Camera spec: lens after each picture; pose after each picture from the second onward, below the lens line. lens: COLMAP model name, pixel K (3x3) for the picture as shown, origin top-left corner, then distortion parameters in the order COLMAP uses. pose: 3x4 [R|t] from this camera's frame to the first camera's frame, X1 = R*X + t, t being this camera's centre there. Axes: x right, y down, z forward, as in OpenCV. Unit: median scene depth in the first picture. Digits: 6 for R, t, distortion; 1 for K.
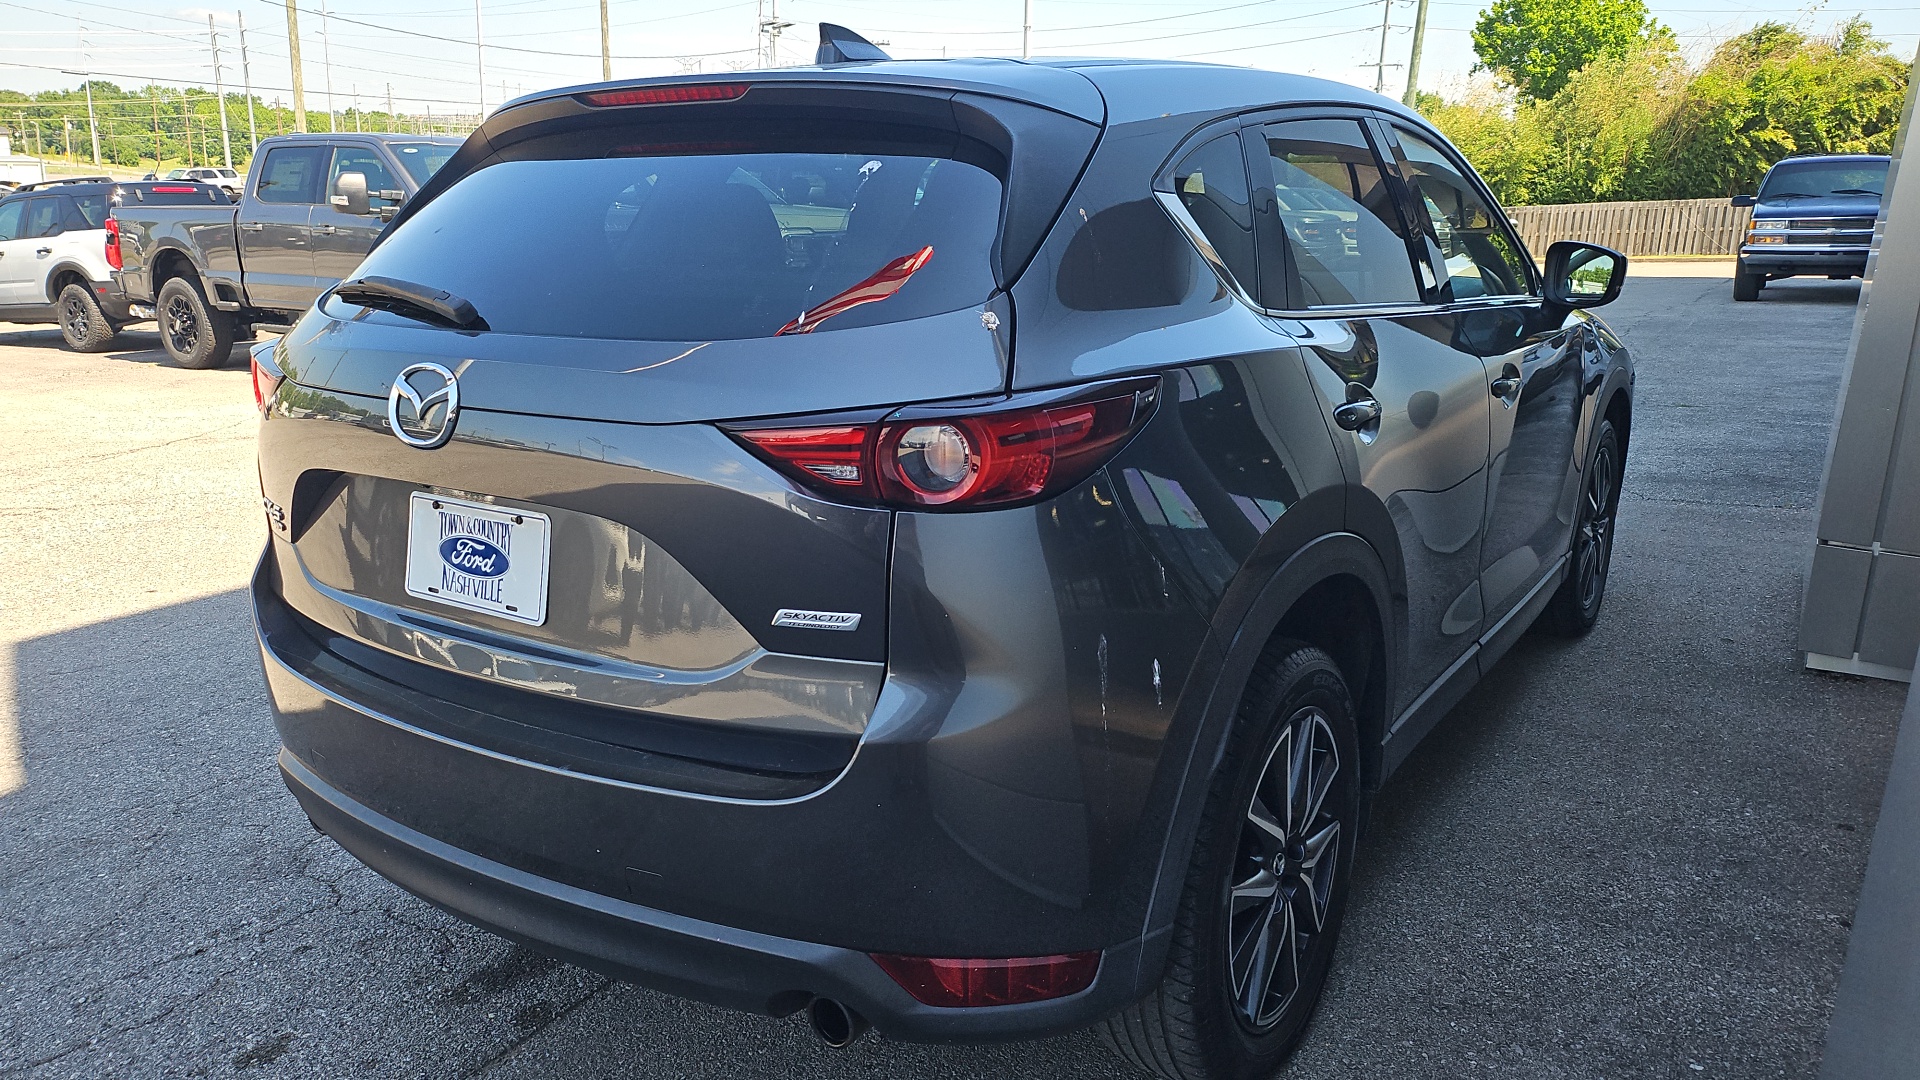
lens RADIAL K [[1386.0, 0, 961.5], [0, 1386.0, 537.0], [0, 0, 1]] dist [0.008910, 0.005521]
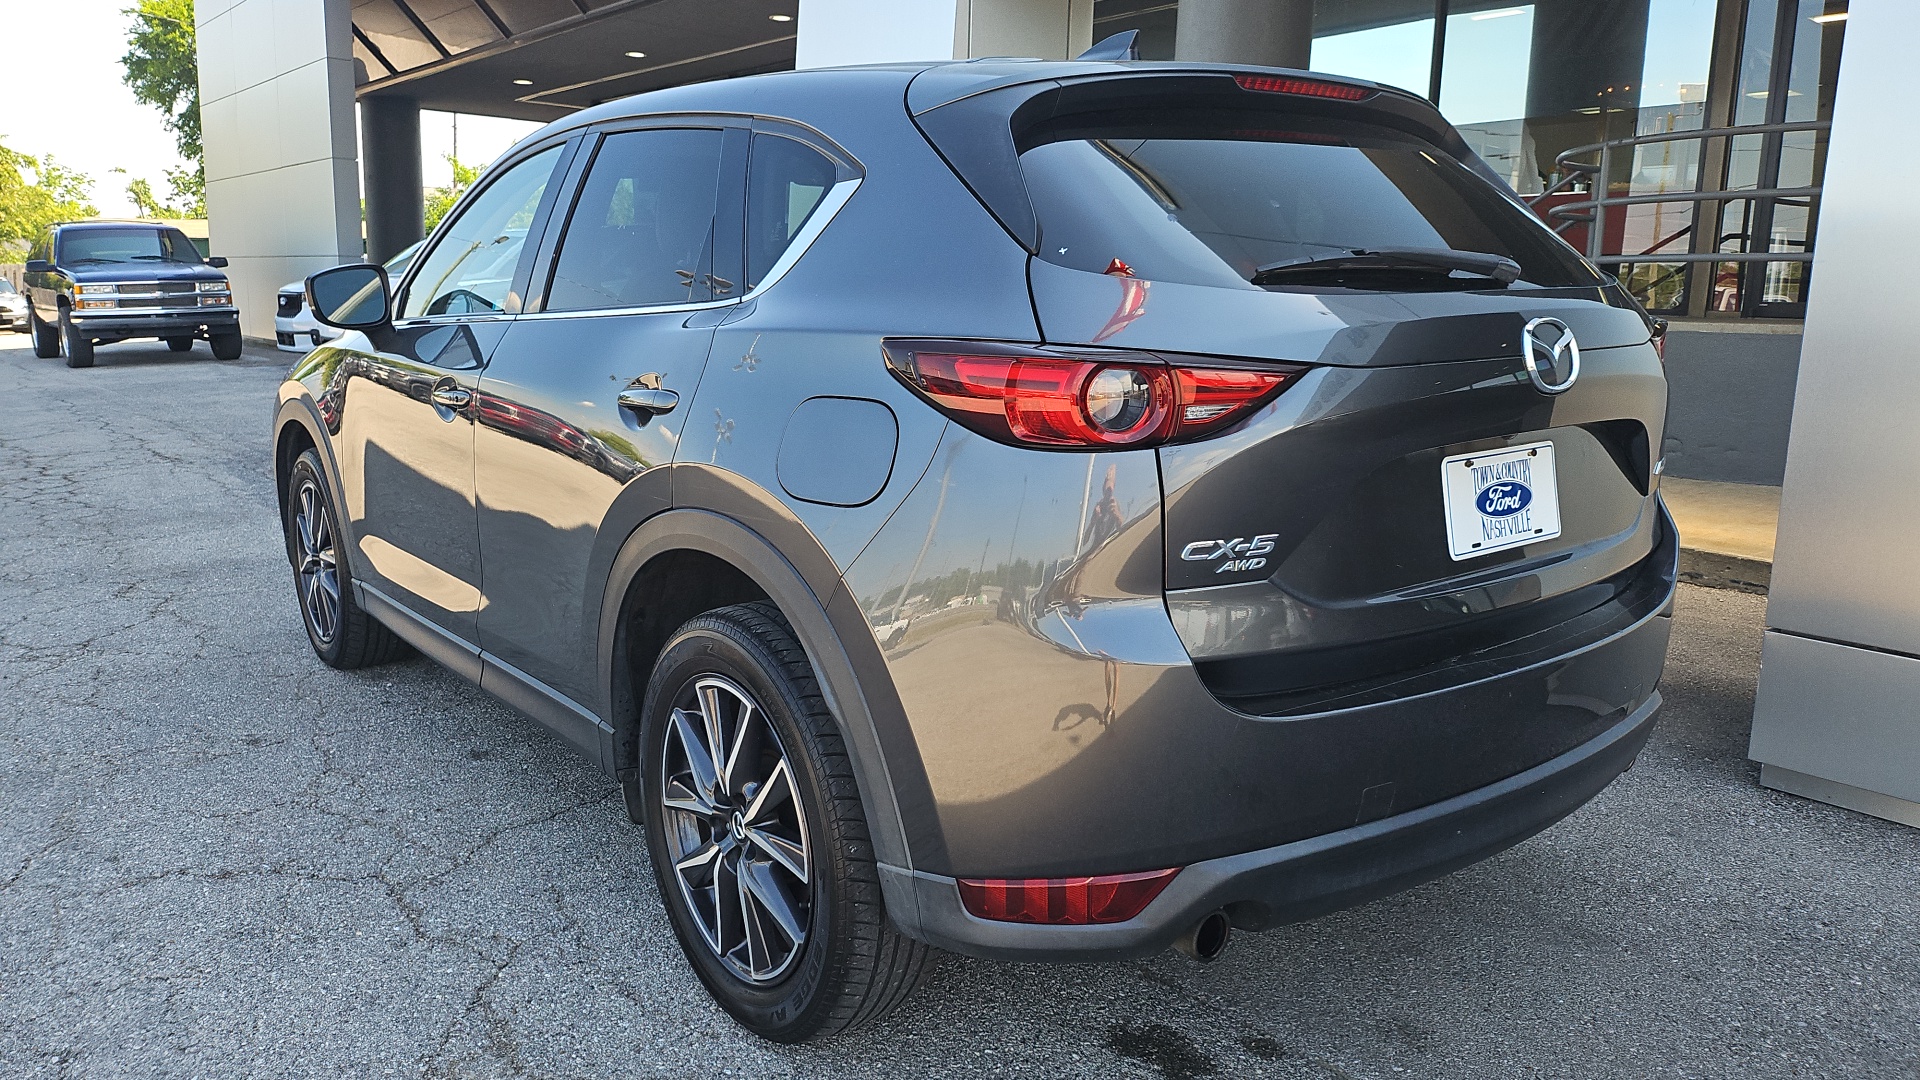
lens RADIAL K [[1375.8, 0, 967.6], [0, 1375.8, 538.1], [0, 0, 1]] dist [0.056990, -0.080600]
pose [[0.305412, -0.178517, 0.935337, -1.482936], [0.227718, 0.967461, 0.110292, -0.169567], [-0.924591, 0.179309, 0.336125, 1.017243]]
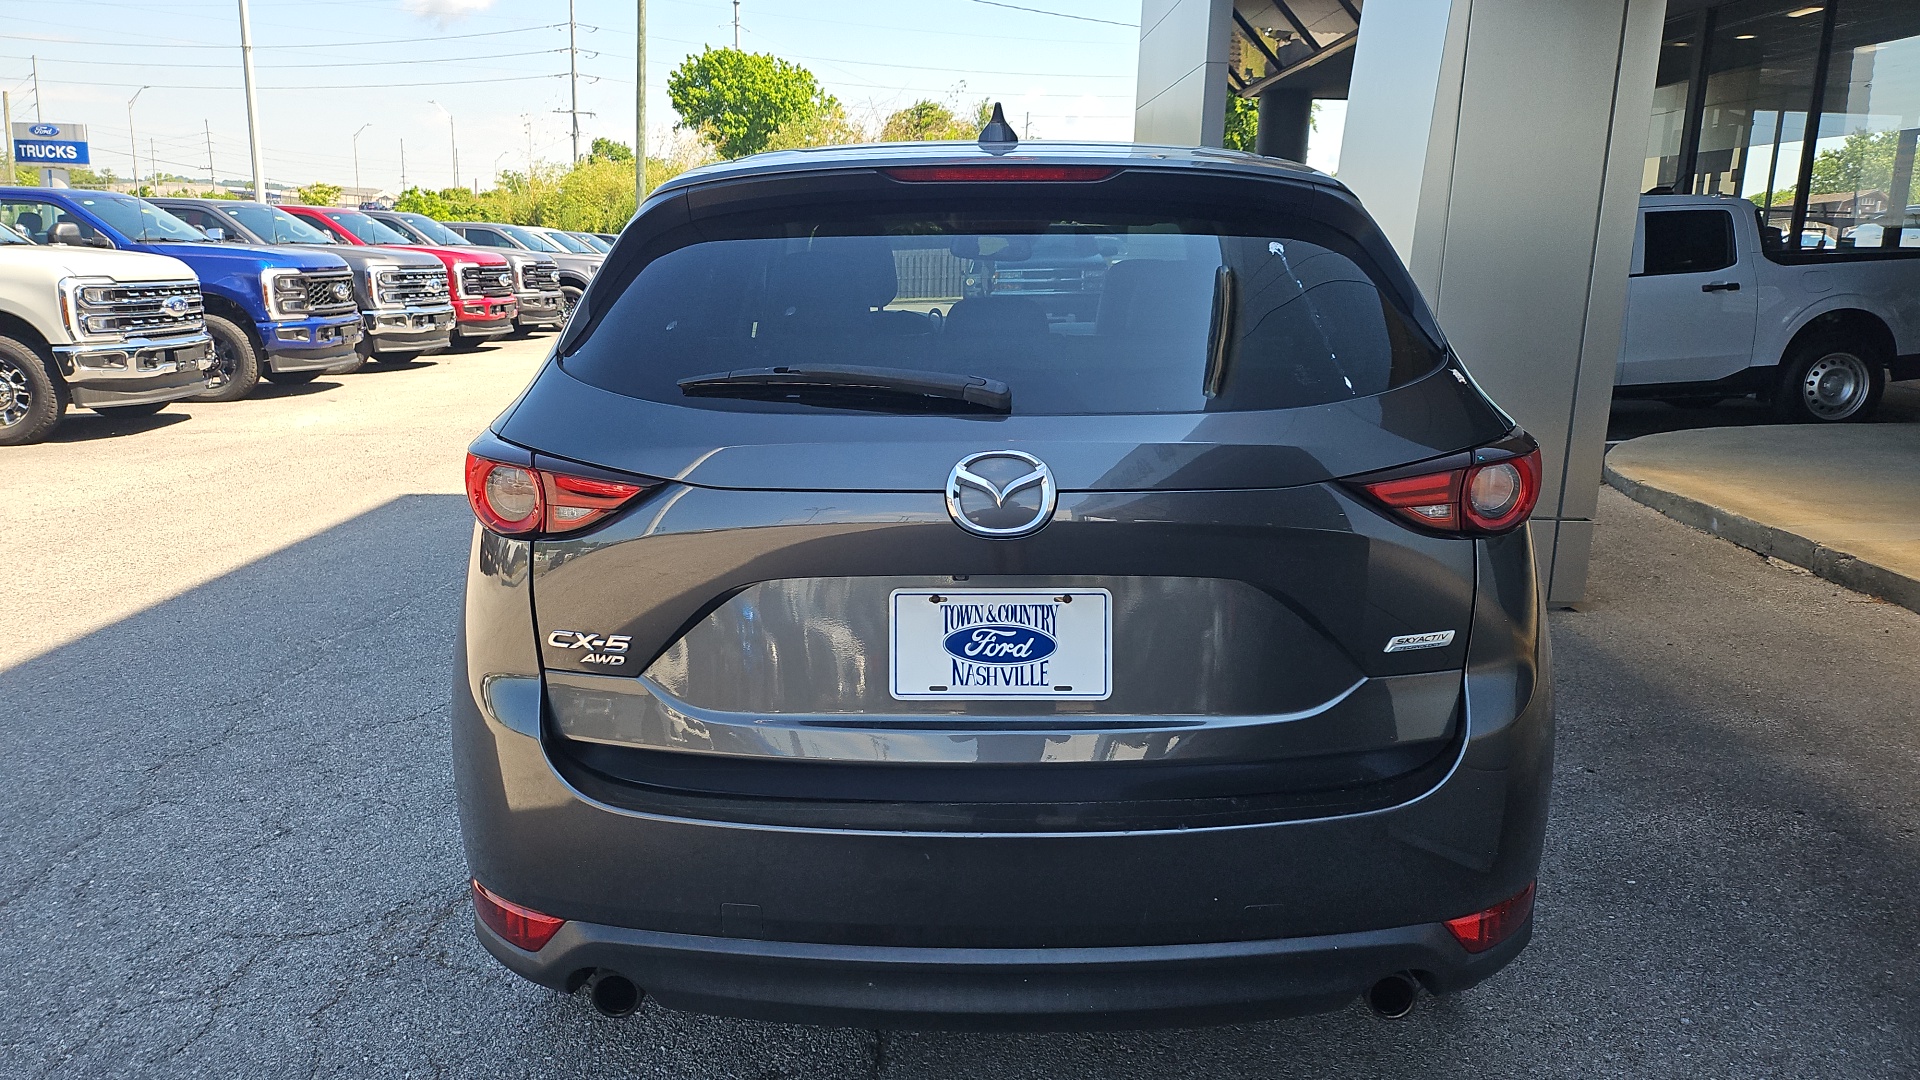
lens RADIAL K [[1408.8, 0, 960.5], [0, 1408.8, 549.0], [0, 0, 1]] dist [0.056874, -0.174918]
pose [[0.842331, -0.112170, 0.527158, -0.879733], [0.127720, 0.991786, 0.006953, -0.062286], [-0.523608, 0.061472, 0.849739, 0.165367]]
